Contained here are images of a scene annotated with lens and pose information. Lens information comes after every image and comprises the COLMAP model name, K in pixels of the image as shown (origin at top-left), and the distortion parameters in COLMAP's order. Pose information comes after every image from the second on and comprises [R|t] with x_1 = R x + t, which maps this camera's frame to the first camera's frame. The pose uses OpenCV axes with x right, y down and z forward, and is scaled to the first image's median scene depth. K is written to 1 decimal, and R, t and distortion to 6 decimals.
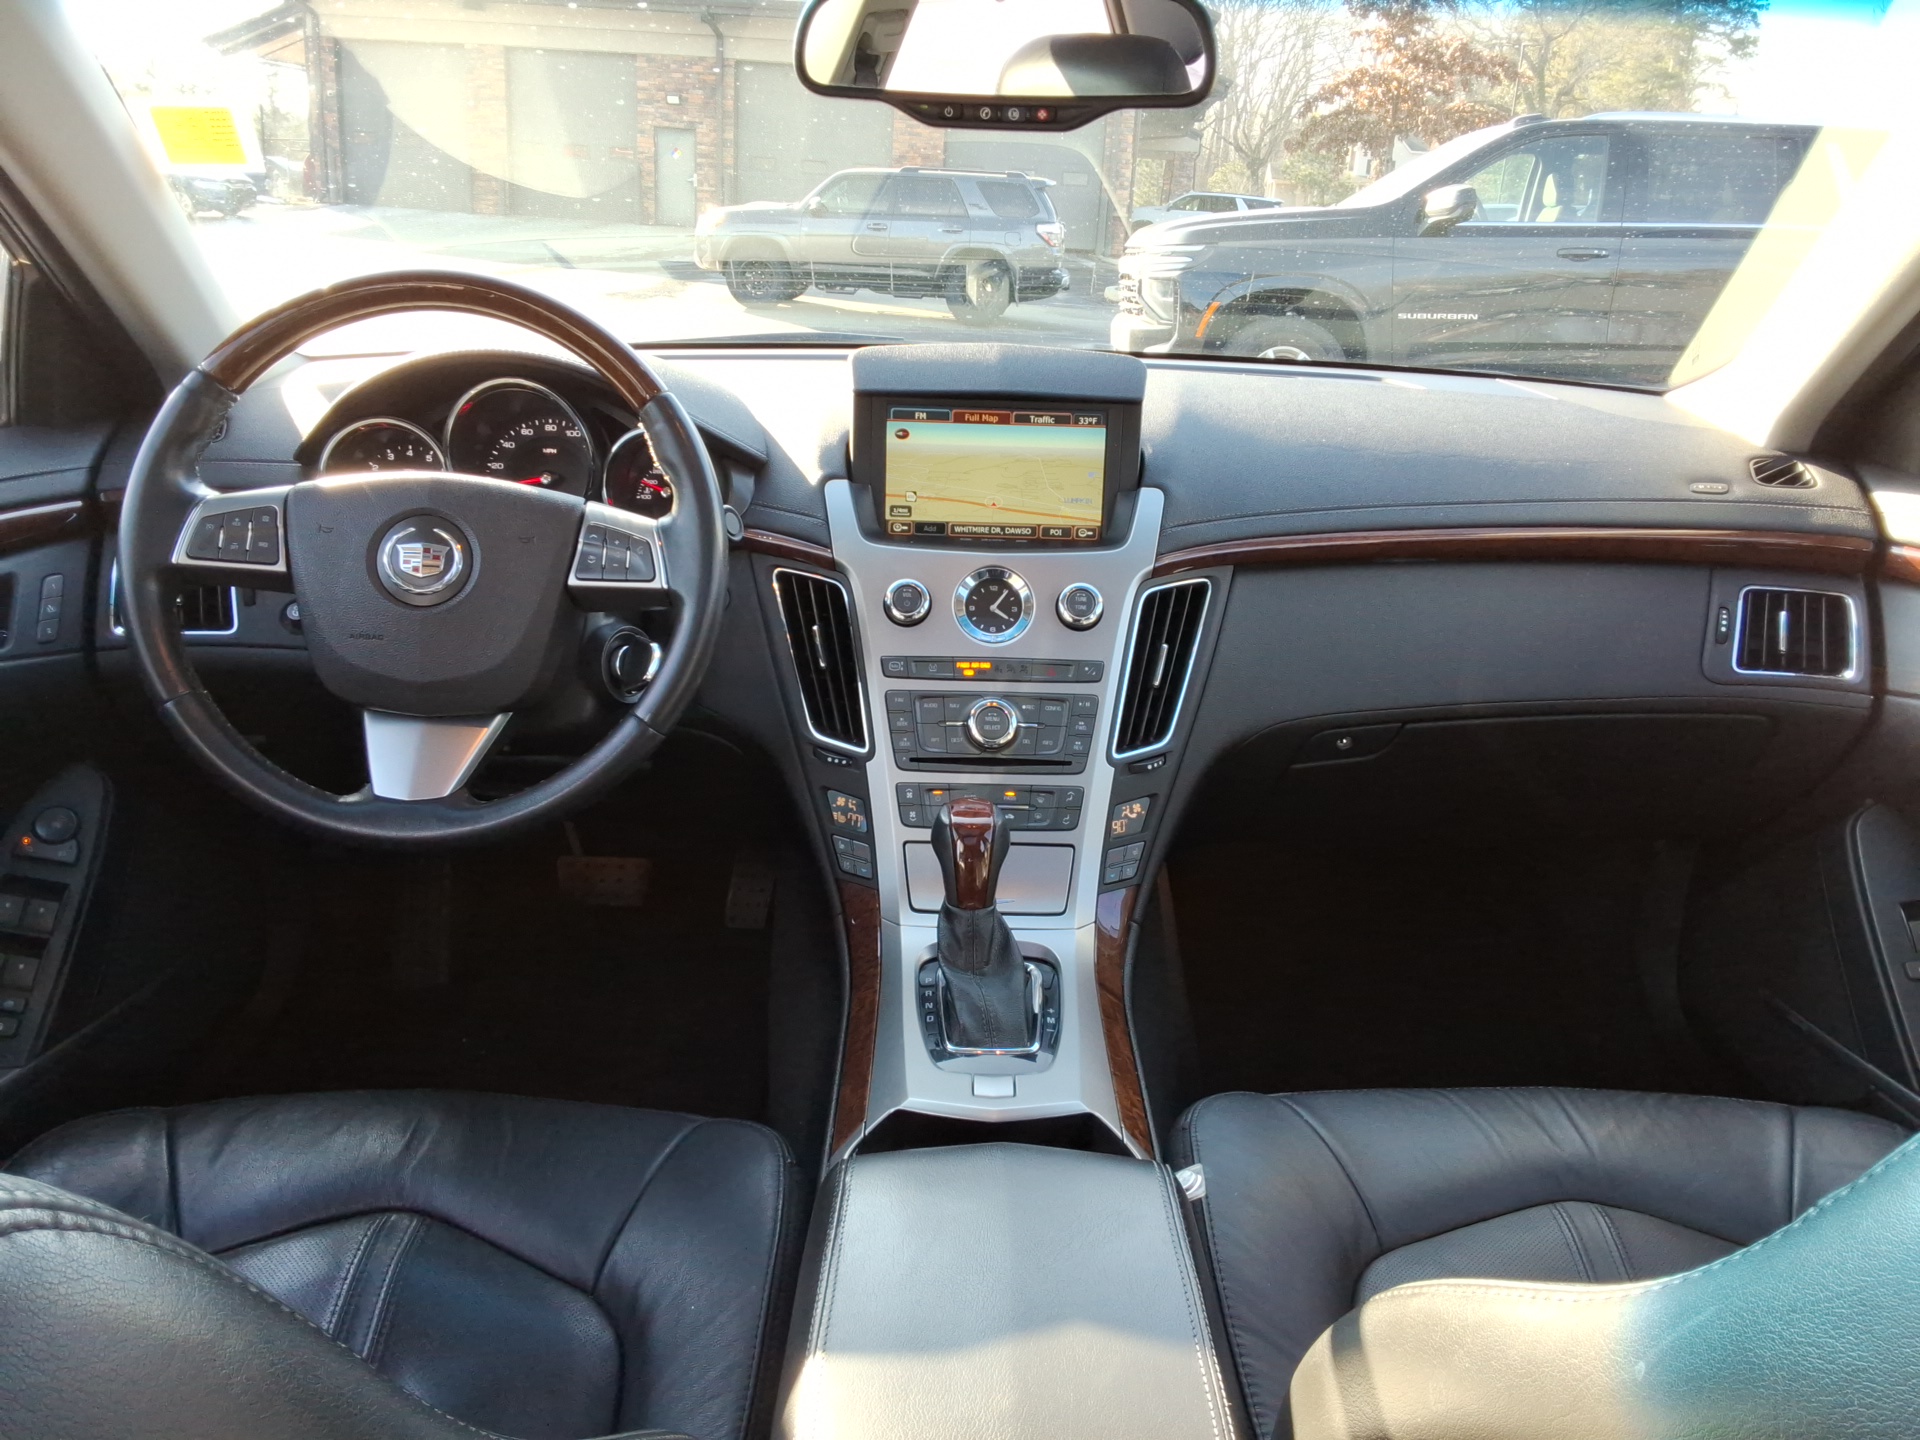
lens RADIAL K [[1530.1, 0, 981.3], [0, 1530.1, 711.1], [0, 0, 1]] dist [0.123555, -0.191447]
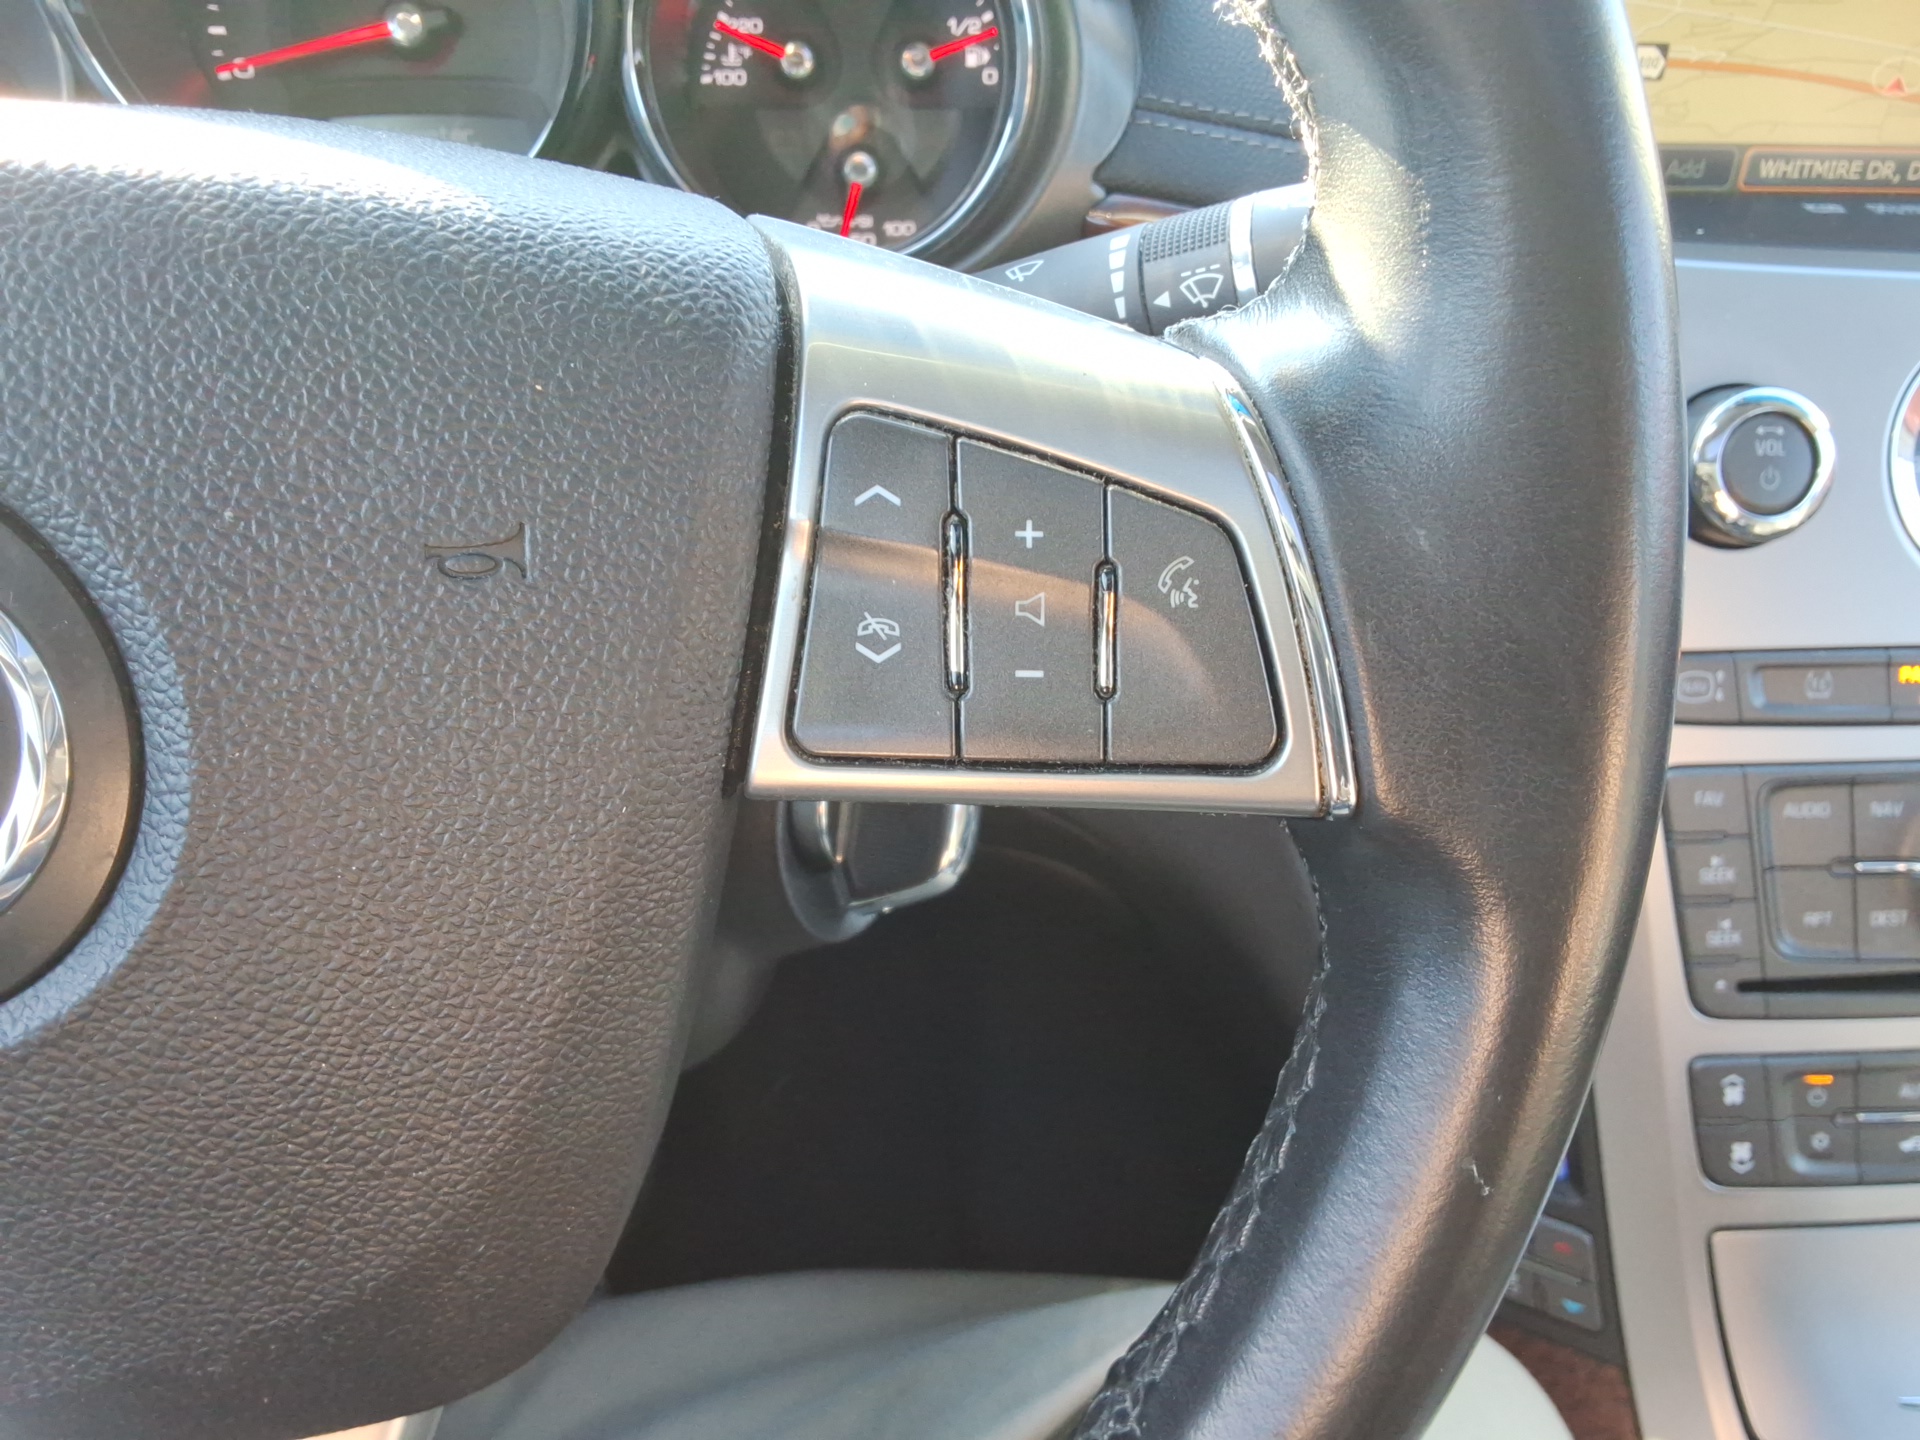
lens RADIAL K [[1554.3, 0, 981.1], [0, 1554.3, 709.5], [0, 0, 1]] dist [0.127030, -0.205663]
pose [[0.995637, -0.055889, 0.074724, -0.217373], [0.031523, 0.955165, 0.294392, -0.119767], [-0.087828, -0.290752, 0.952759, 0.713753]]
